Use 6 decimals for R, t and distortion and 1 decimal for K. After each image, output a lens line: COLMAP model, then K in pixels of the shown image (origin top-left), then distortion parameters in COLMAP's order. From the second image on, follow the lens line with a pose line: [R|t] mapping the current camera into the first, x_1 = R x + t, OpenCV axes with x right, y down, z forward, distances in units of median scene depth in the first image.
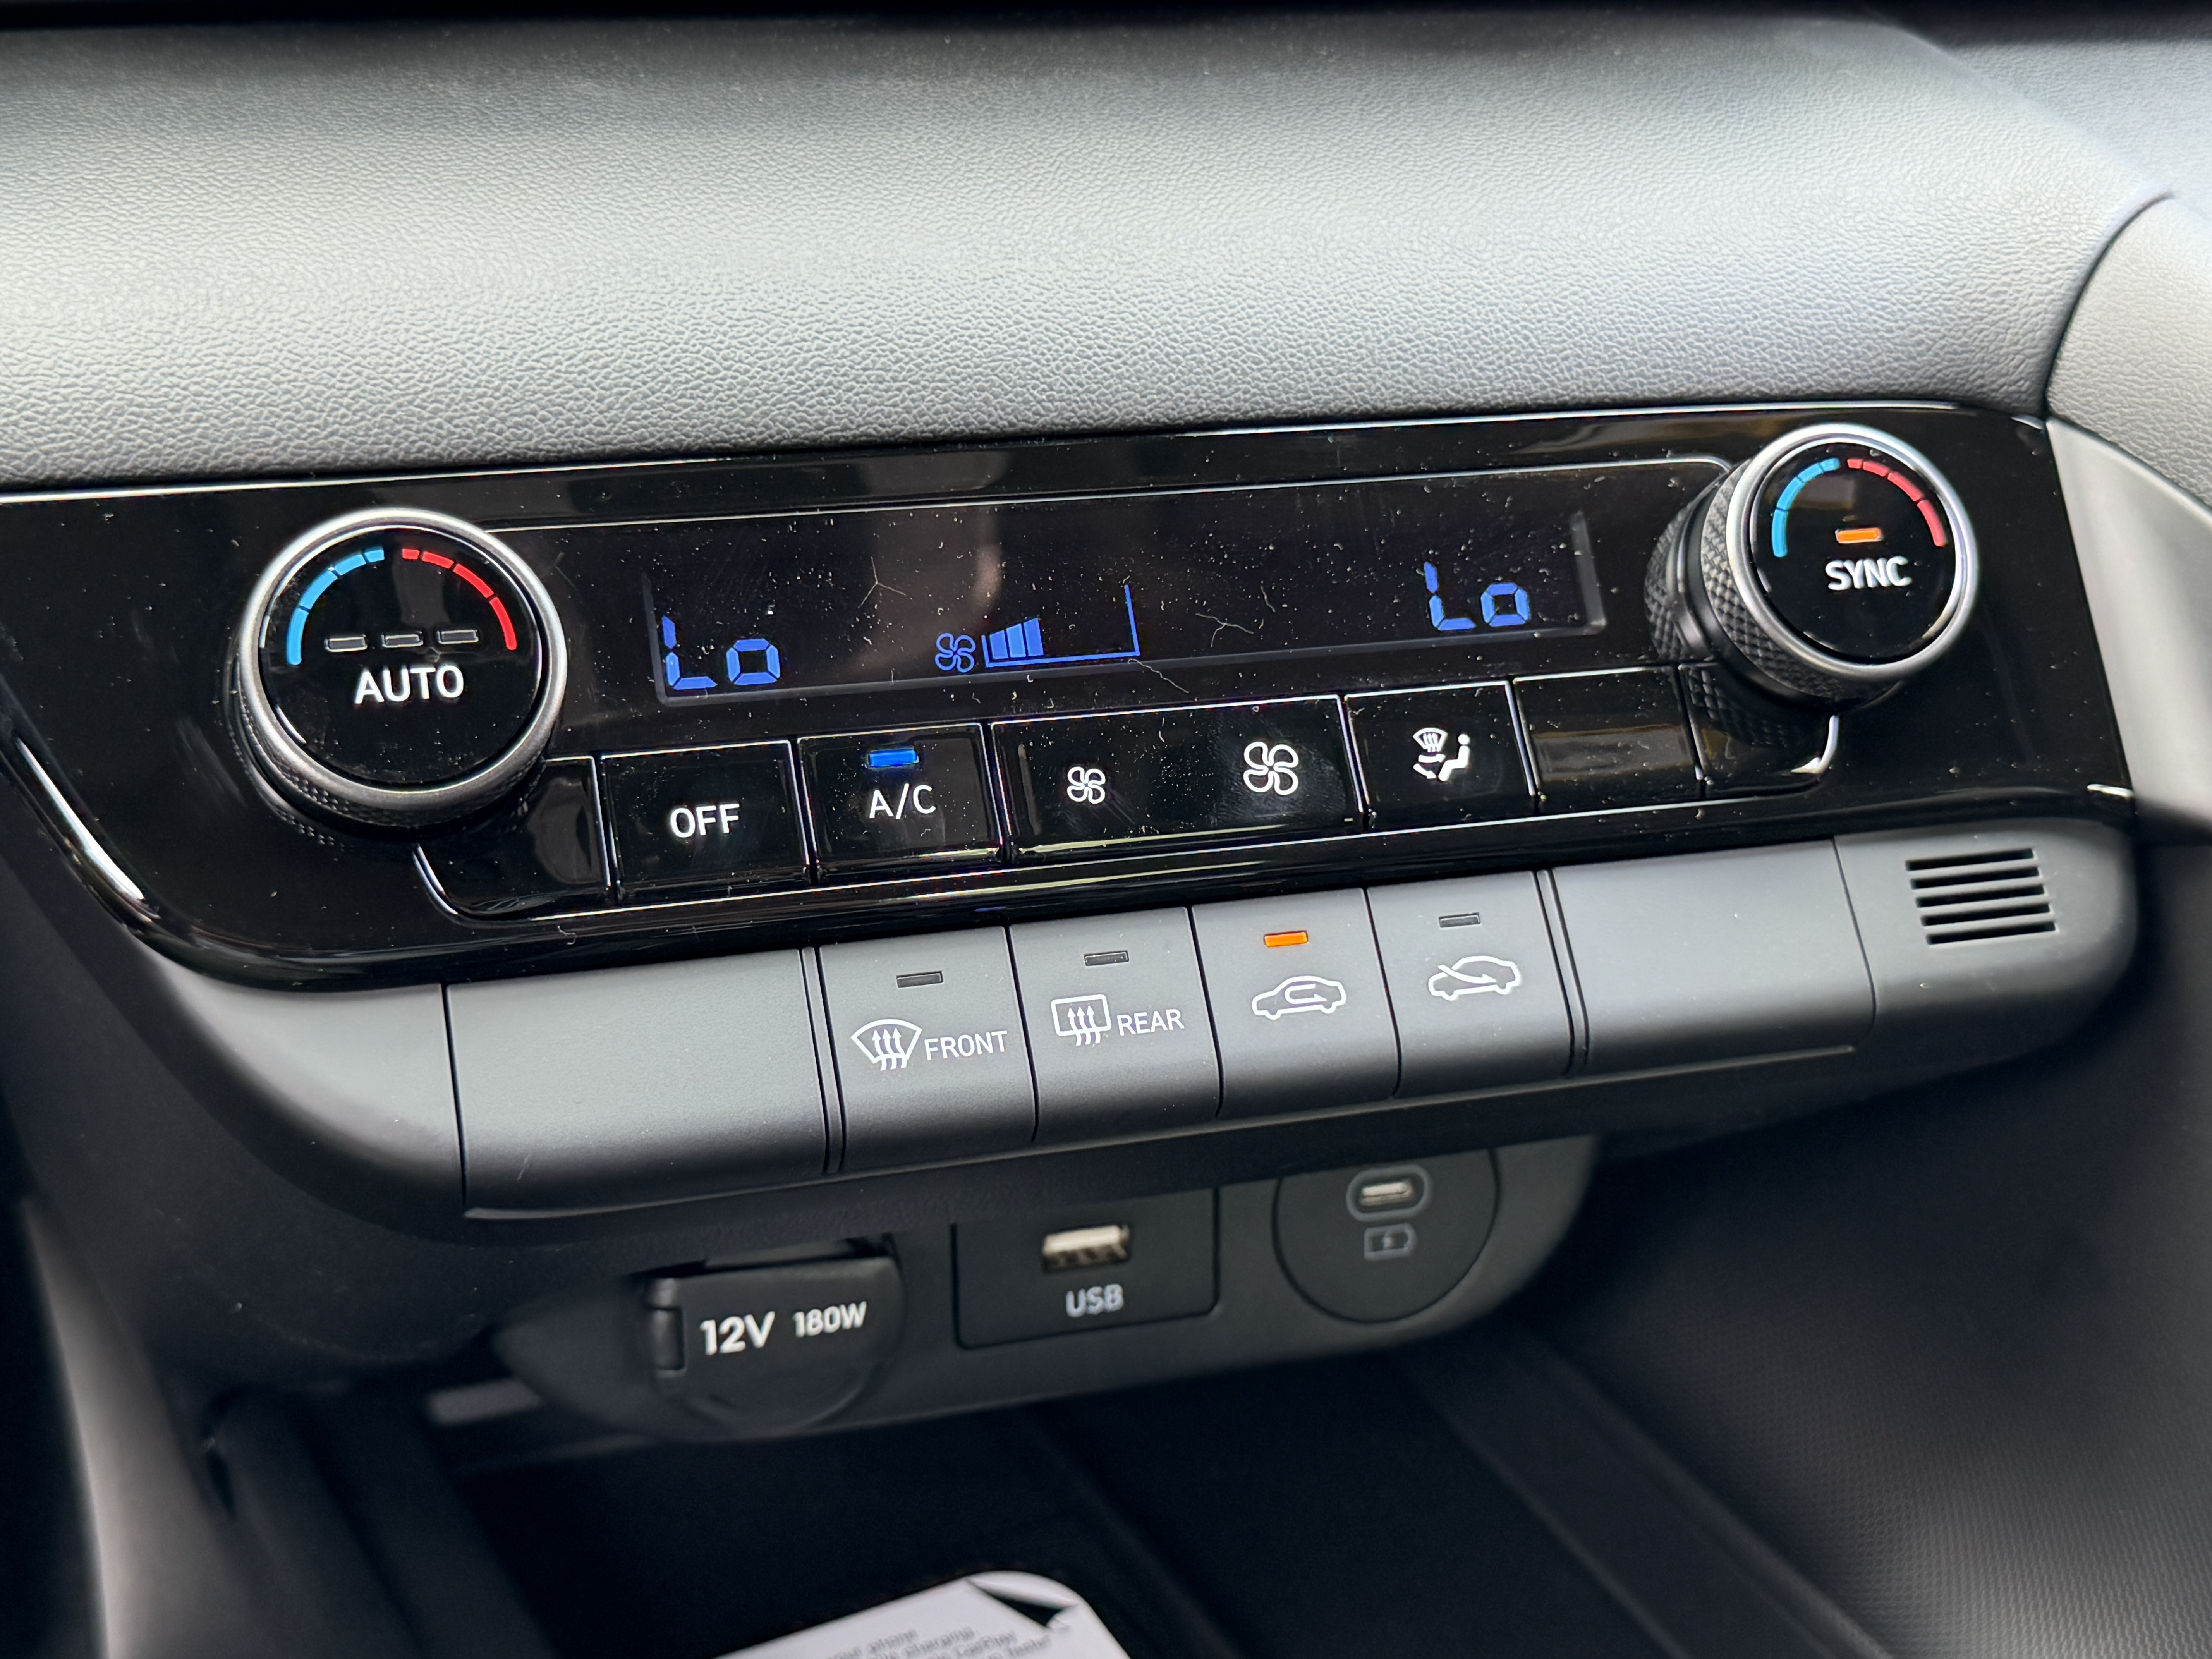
lens RADIAL K [[2958.9, 0, 1118.0], [0, 2958.9, 840.0], [0, 0, 1]] dist [0.161819, -0.342936]
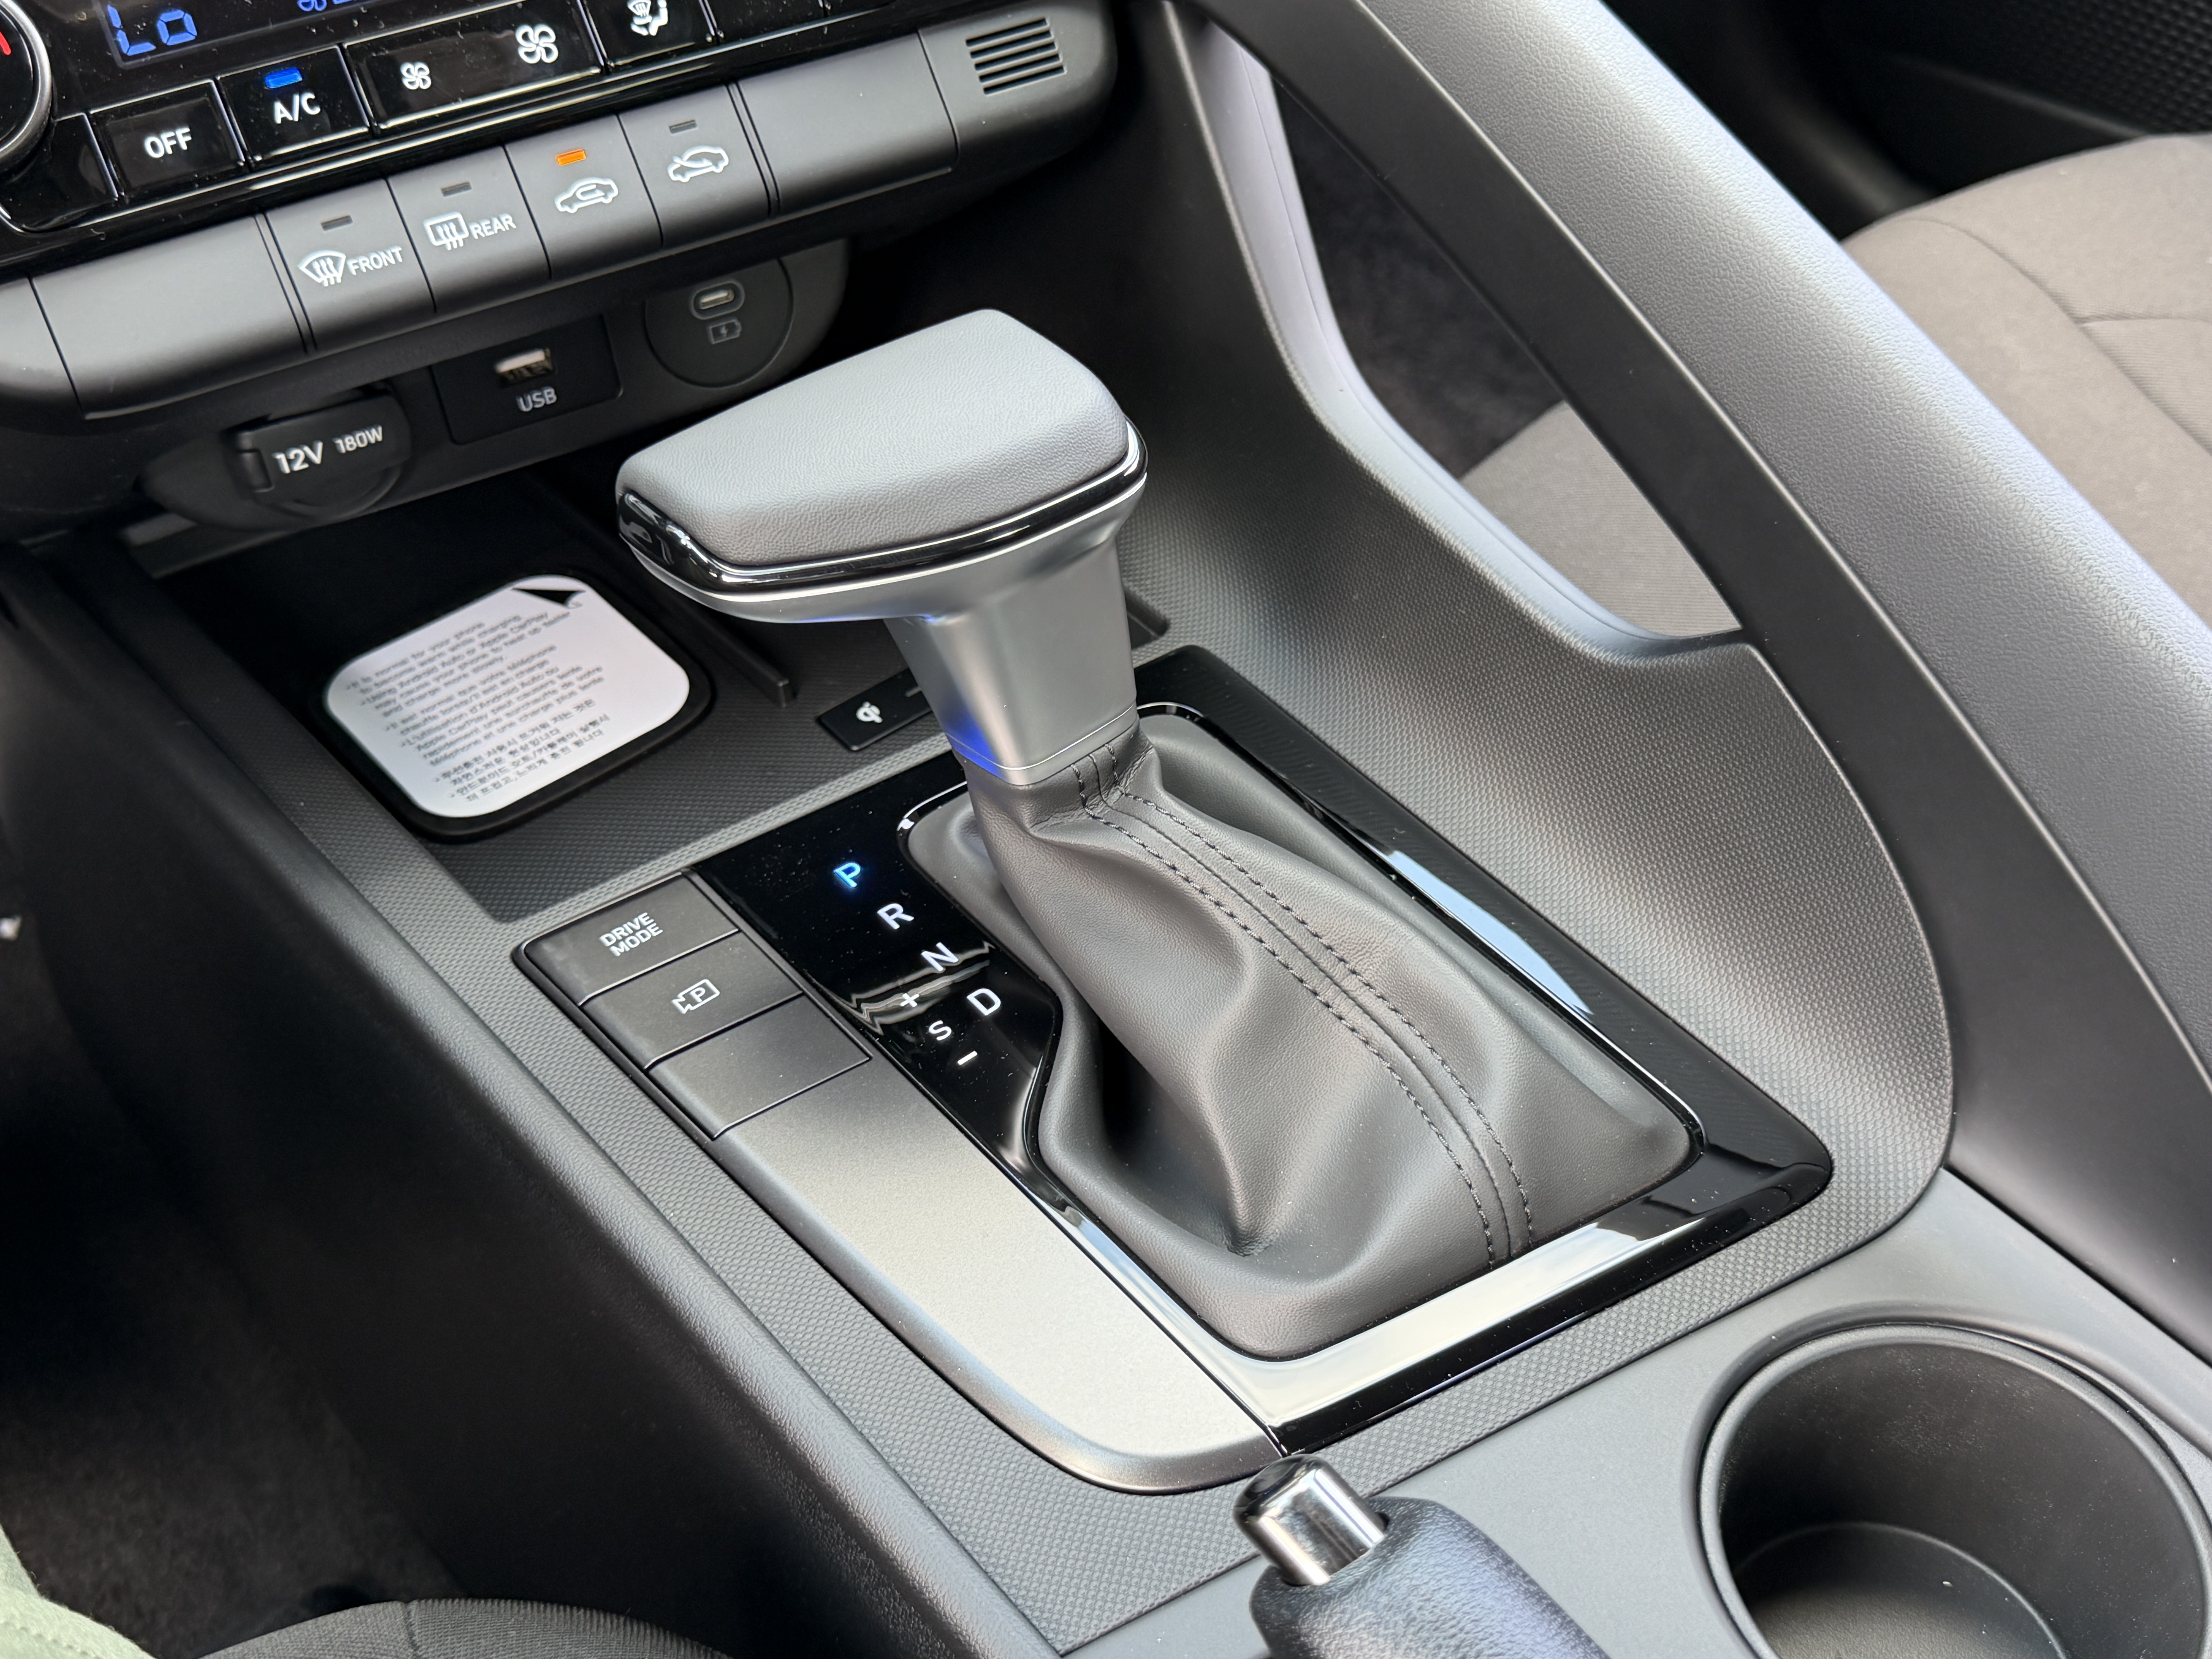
lens RADIAL K [[2291.9, 0, 1106.2], [0, 2291.9, 834.0], [0, 0, 1]] dist [0.192240, -0.522850]
pose [[0.974637, -0.190199, 0.117932, 0.117061], [0.135581, 0.921080, 0.365006, -0.047663], [-0.178049, -0.339759, 0.923506, -0.310718]]
